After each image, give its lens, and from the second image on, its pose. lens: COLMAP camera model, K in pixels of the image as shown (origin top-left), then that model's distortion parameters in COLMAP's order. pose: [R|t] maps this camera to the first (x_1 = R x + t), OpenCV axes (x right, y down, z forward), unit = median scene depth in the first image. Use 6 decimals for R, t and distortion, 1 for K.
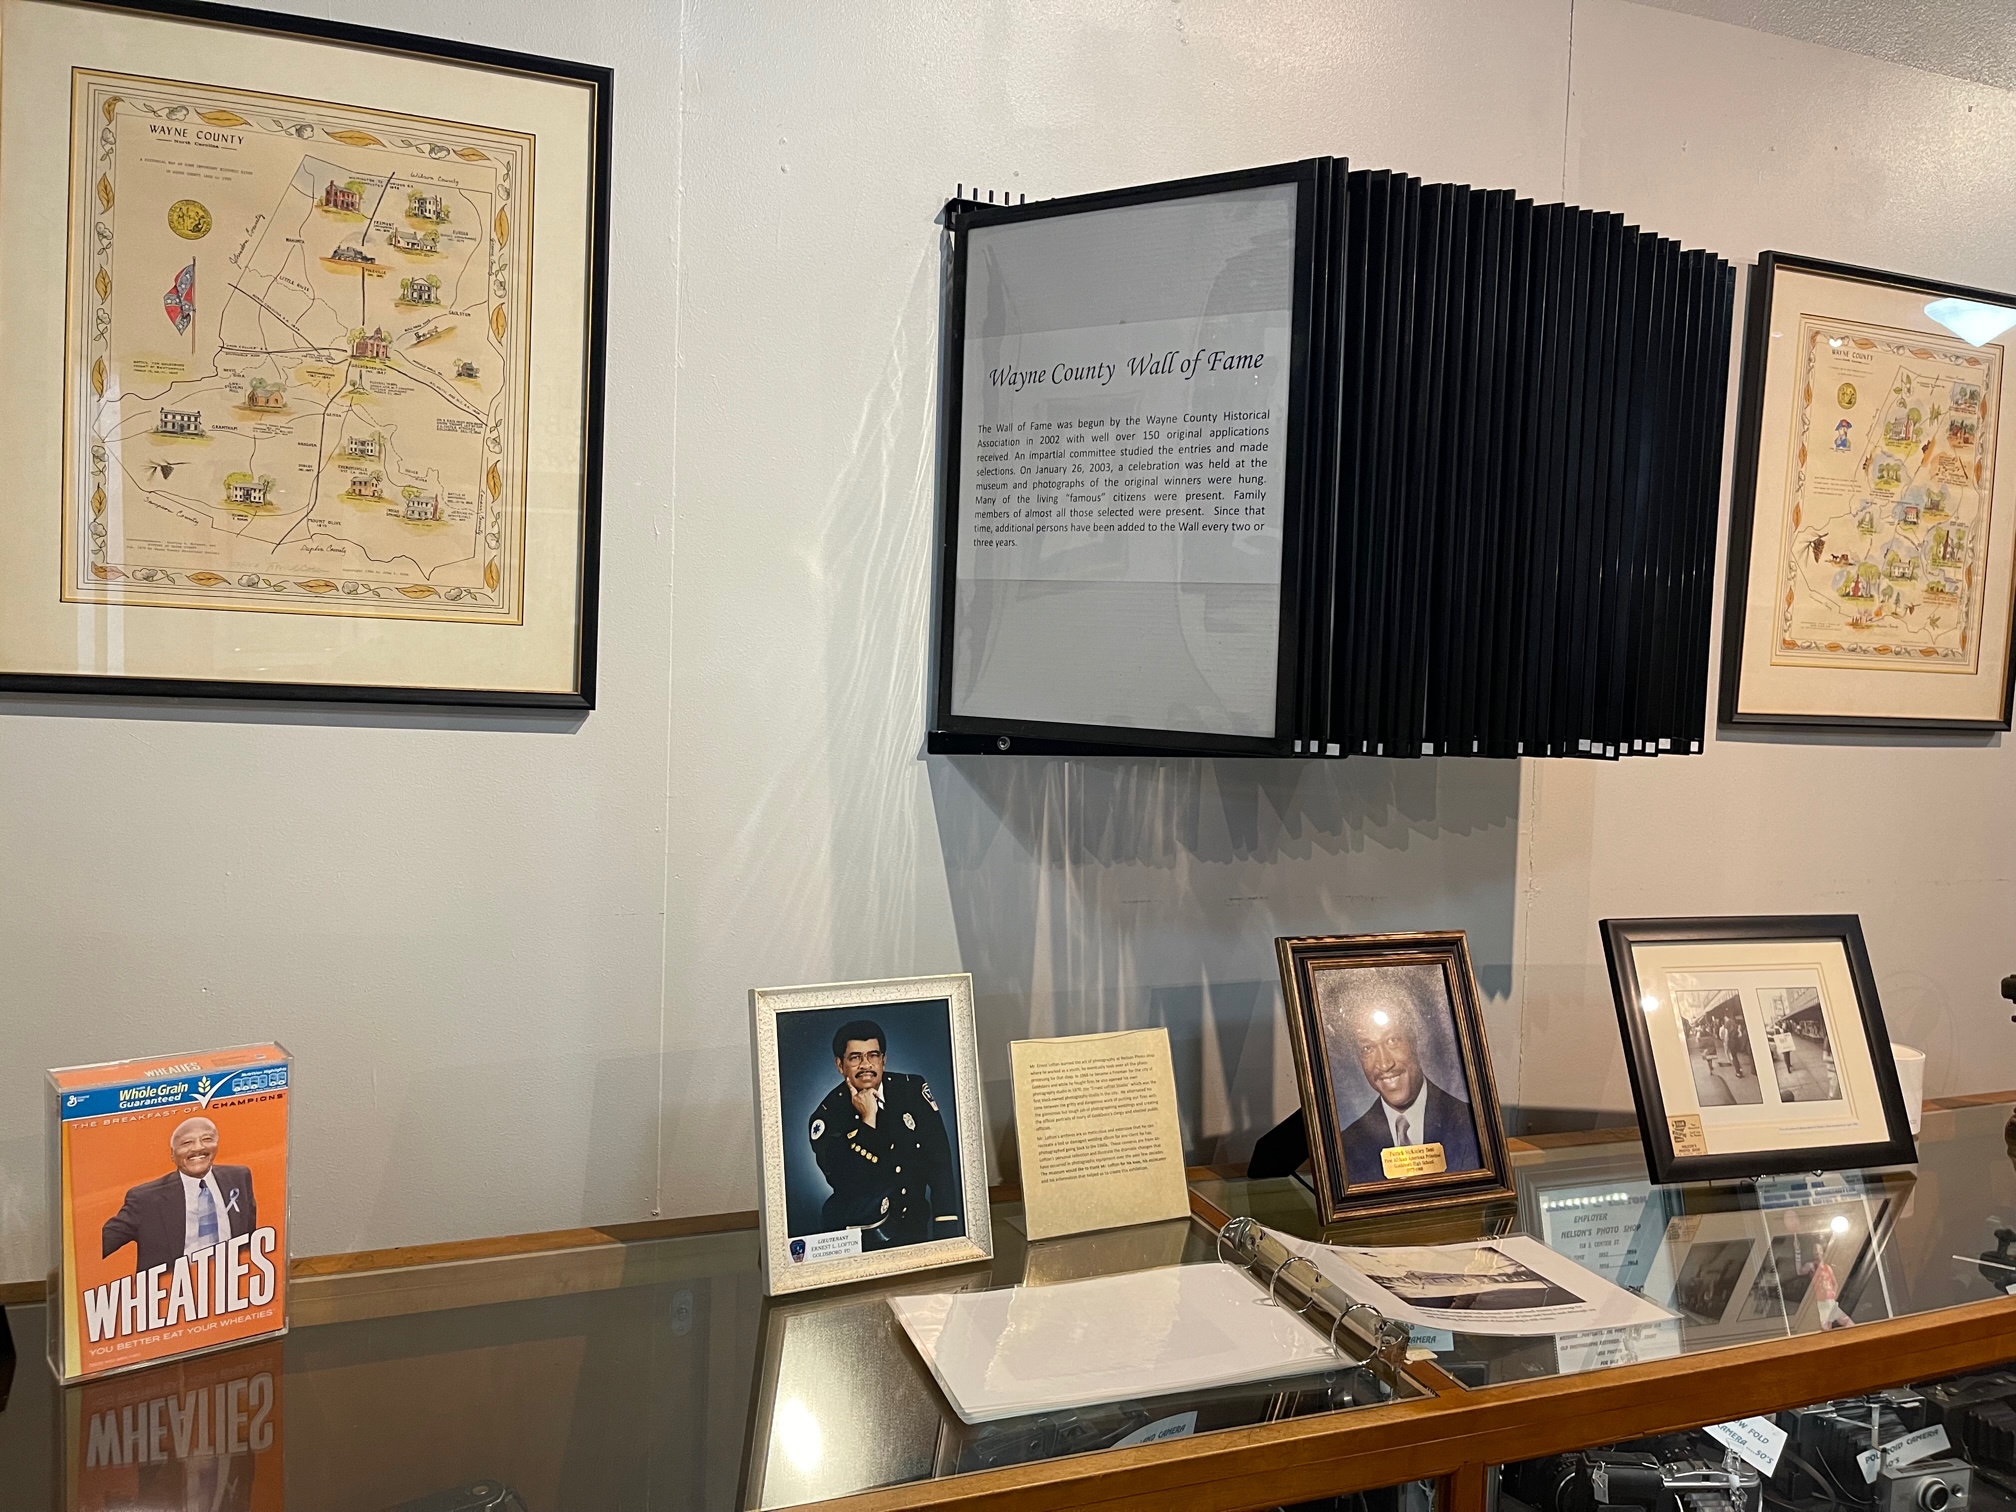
lens RADIAL K [[1521.3, 0, 1008.0], [0, 1521.3, 756.4], [0, 0, 1]] dist [-0.008643, -0.013878]
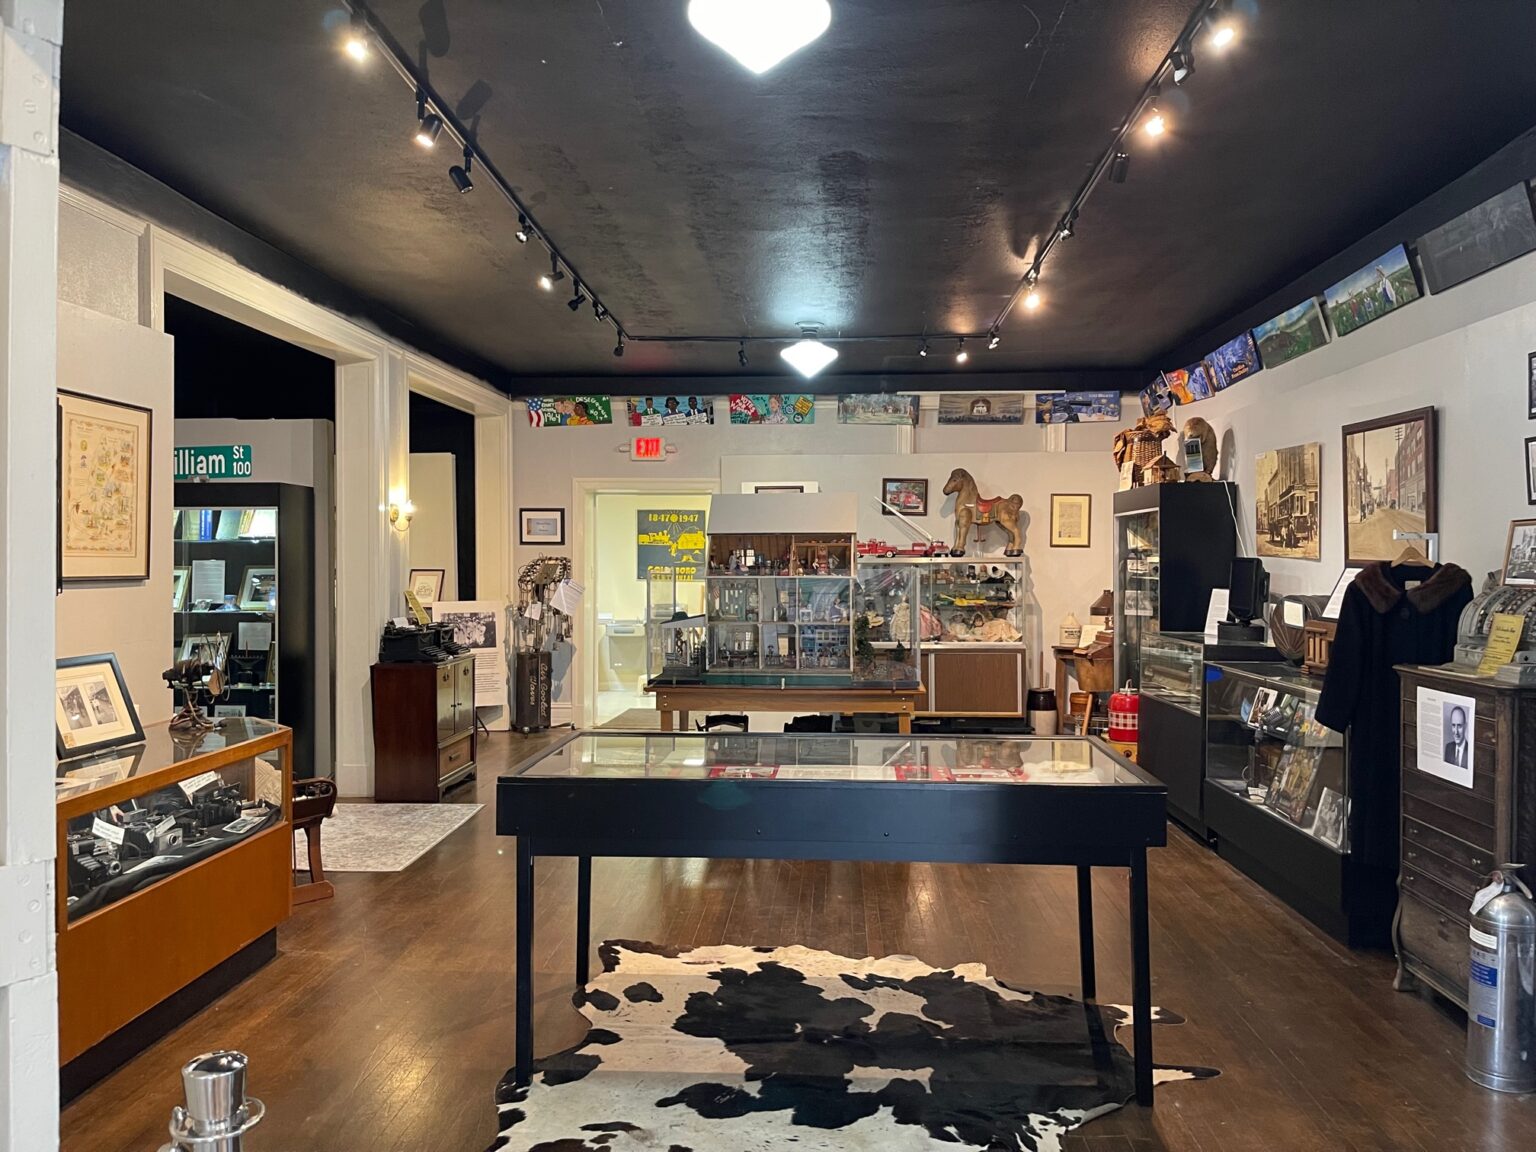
lens RADIAL K [[1159.1, 0, 766.7], [0, 1159.1, 569.9], [0, 0, 1]] dist [-0.008643, -0.013878]
pose [[0.398041, -0.041030, 0.916450, -0.711009], [0.065393, 0.997727, 0.016267, 0.003680], [-0.915034, 0.053455, 0.399819, -0.730830]]
